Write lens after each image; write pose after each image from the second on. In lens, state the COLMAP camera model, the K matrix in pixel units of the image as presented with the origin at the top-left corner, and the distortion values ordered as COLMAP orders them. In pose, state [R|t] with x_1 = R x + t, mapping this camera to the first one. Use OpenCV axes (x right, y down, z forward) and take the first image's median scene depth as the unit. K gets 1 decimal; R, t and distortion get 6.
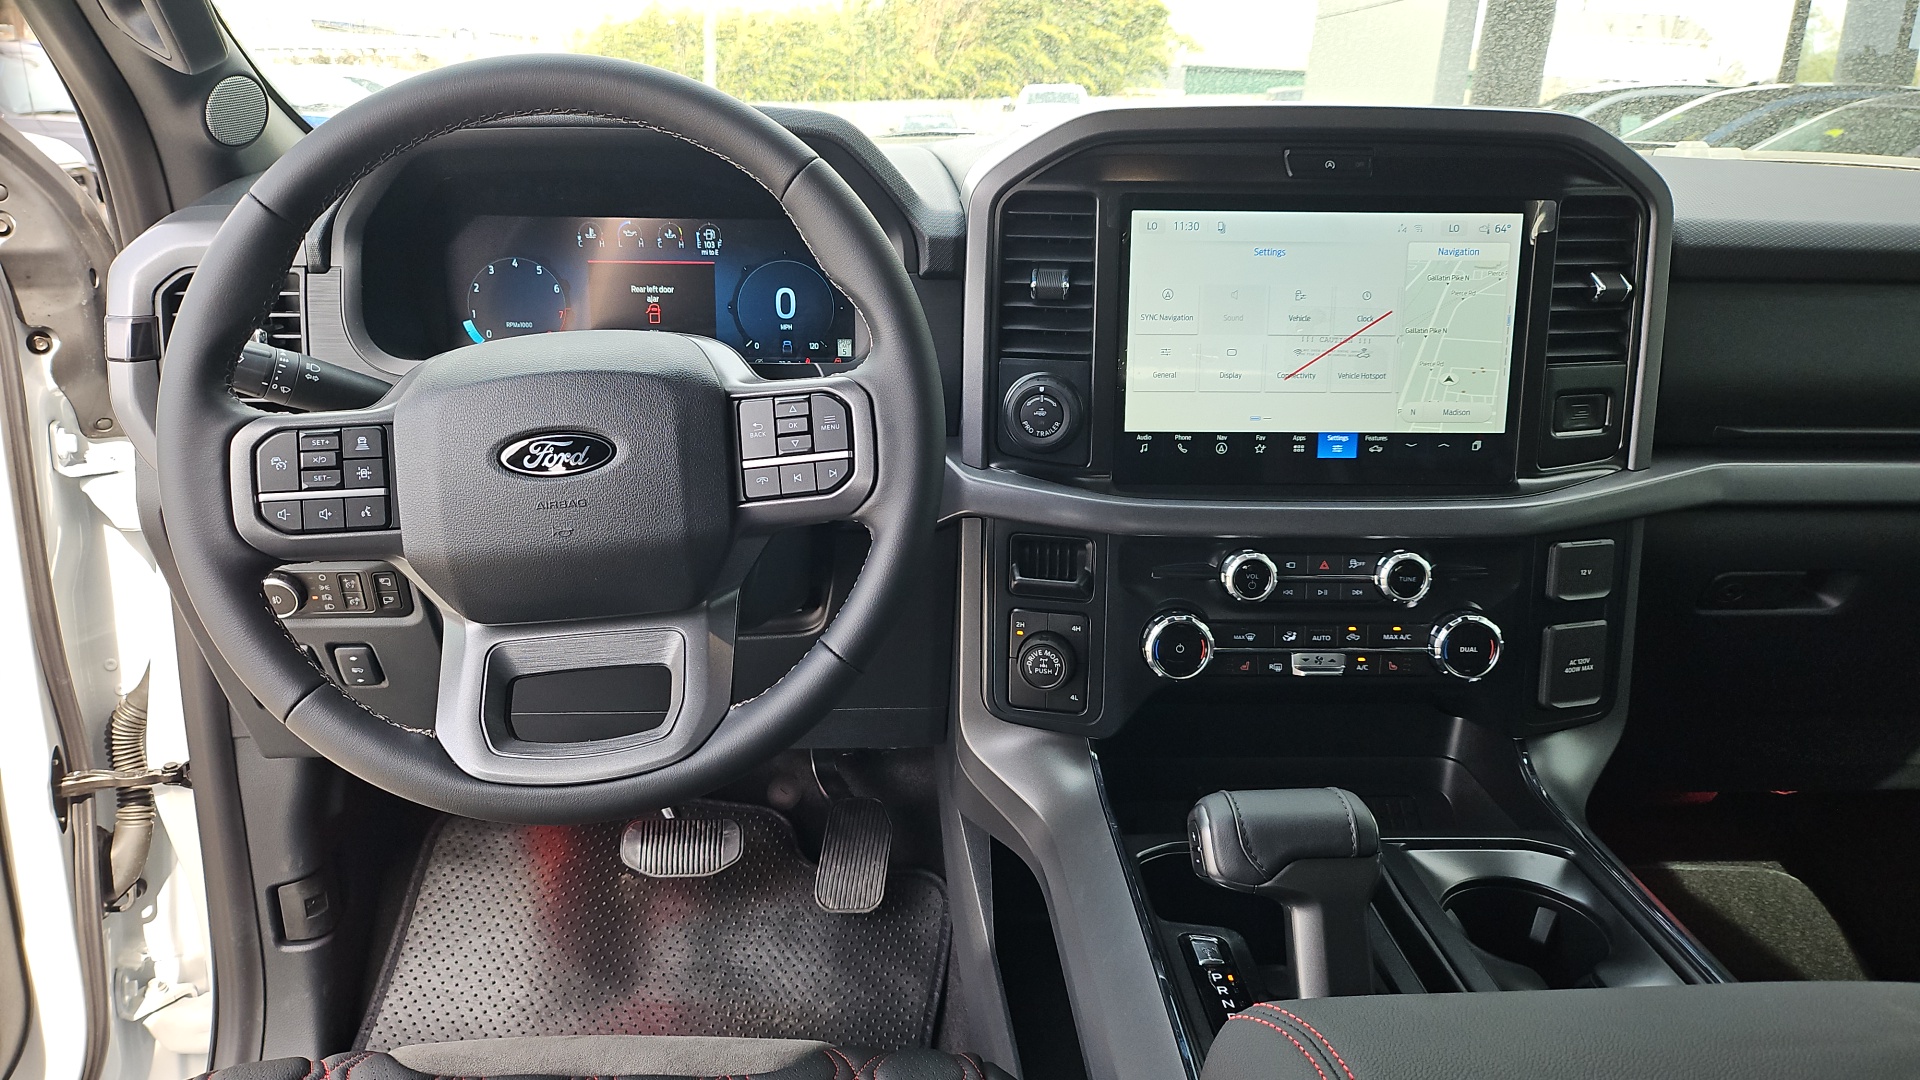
lens RADIAL K [[1324.3, 0, 960.0], [0, 1324.3, 540.0], [0, 0, 1]] dist [0.048669, -0.002119]
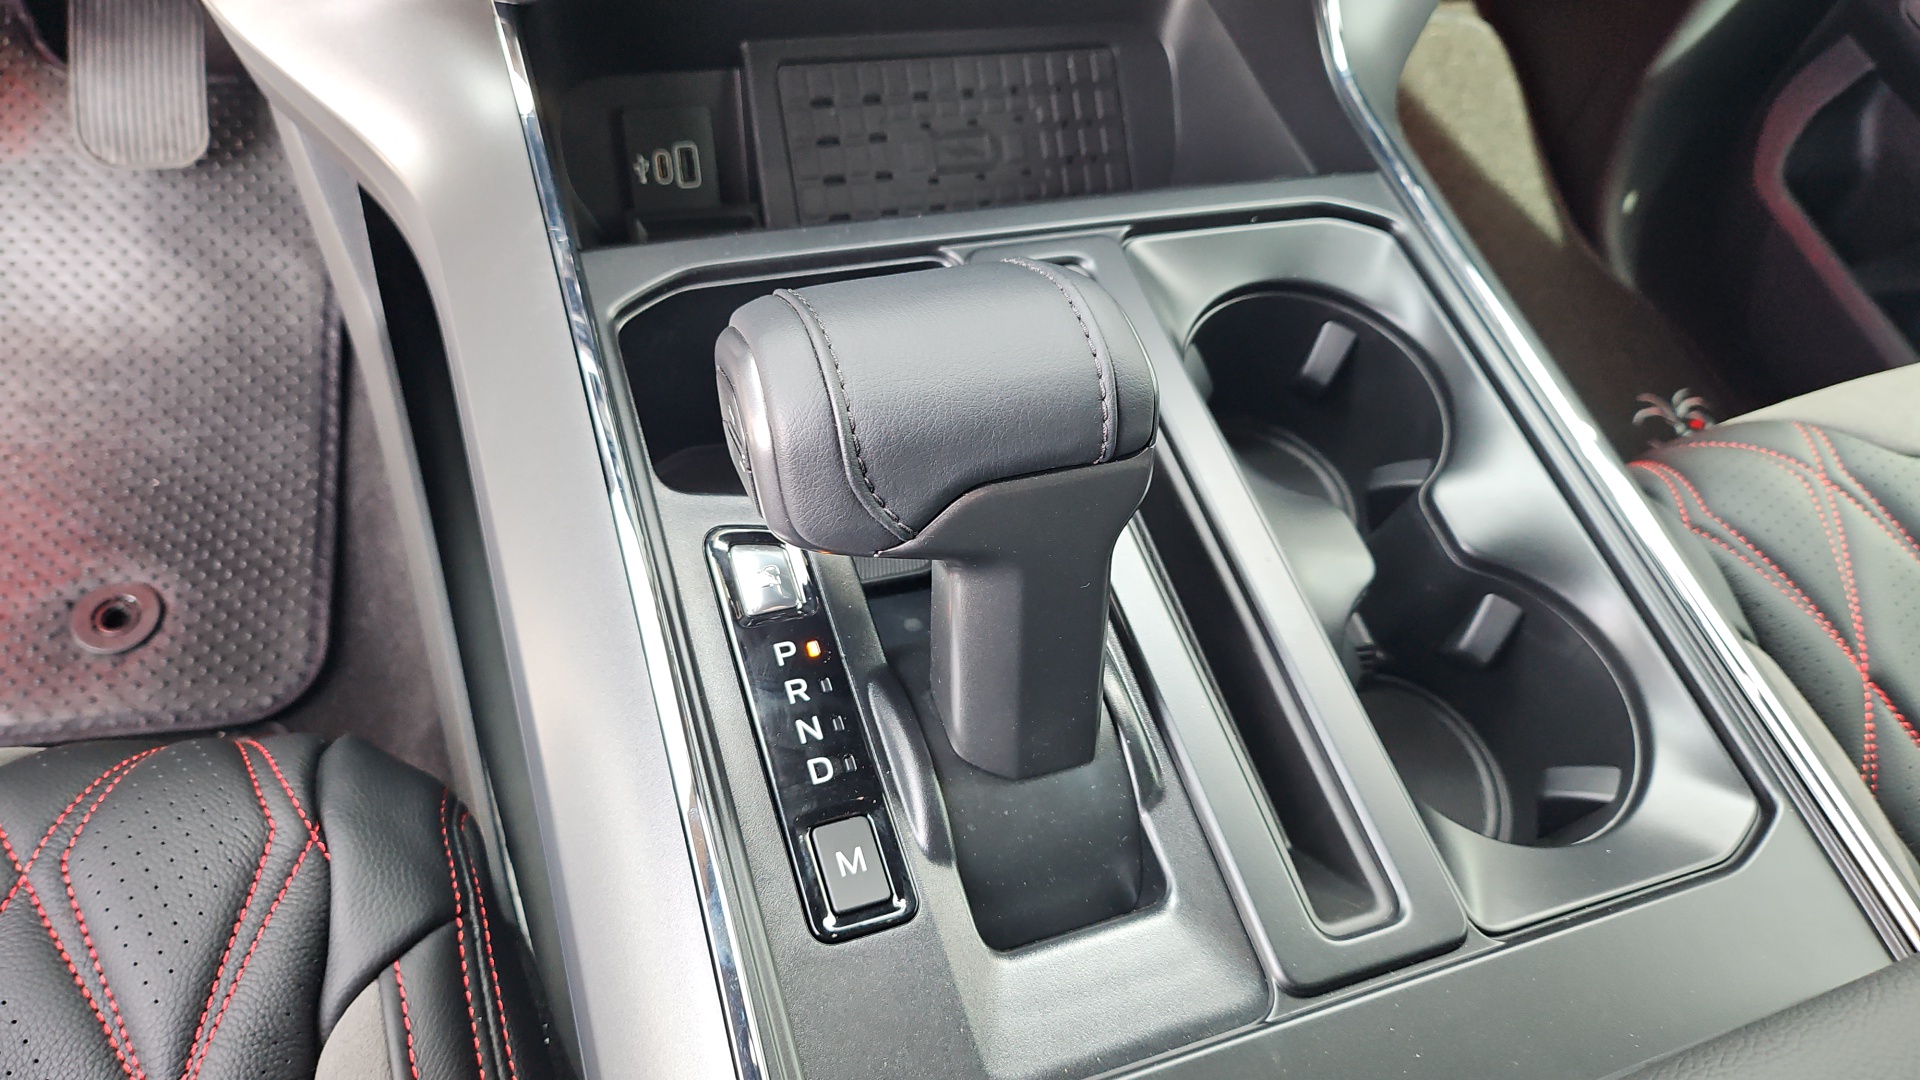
lens RADIAL K [[1404.9, 0, 960.0], [0, 1404.9, 540.0], [0, 0, 1]] dist [0.053695, -0.064931]
pose [[0.952434, -0.122948, 0.278844, 0.092514], [-0.081737, 0.778416, 0.622404, -0.016900], [-0.293580, -0.615591, 0.731340, 0.505115]]
